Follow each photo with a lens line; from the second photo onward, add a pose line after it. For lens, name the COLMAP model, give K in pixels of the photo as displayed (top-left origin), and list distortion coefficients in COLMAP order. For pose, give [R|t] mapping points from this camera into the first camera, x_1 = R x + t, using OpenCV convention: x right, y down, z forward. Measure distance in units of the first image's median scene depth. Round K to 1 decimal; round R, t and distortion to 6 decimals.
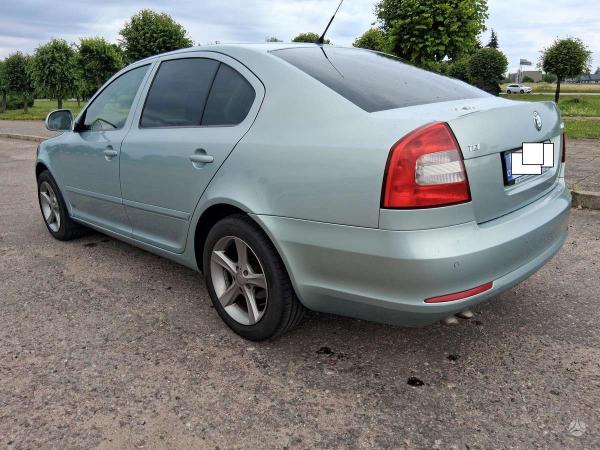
lens RADIAL K [[451.8, 0, 300.0], [0, 451.8, 225.0], [0, 0, 1]] dist [0.017332, -0.001680]
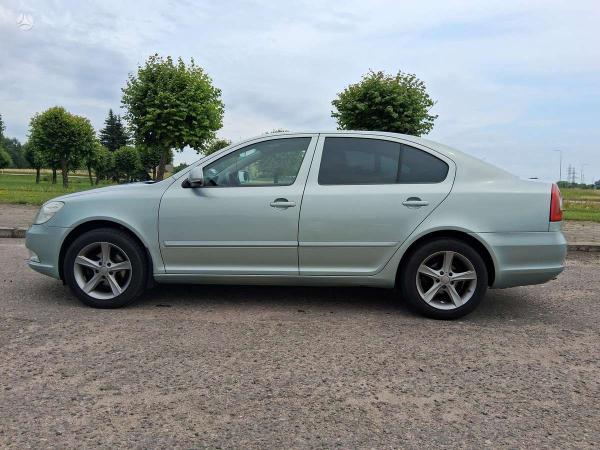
lens RADIAL K [[451.8, 0, 300.0], [0, 451.8, 225.0], [0, 0, 1]] dist [0.017332, -0.001680]
pose [[0.747625, -0.008657, 0.664064, -0.260155], [0.129597, 0.982594, -0.133096, 0.013310], [-0.651353, 0.185566, 0.735734, 0.024782]]
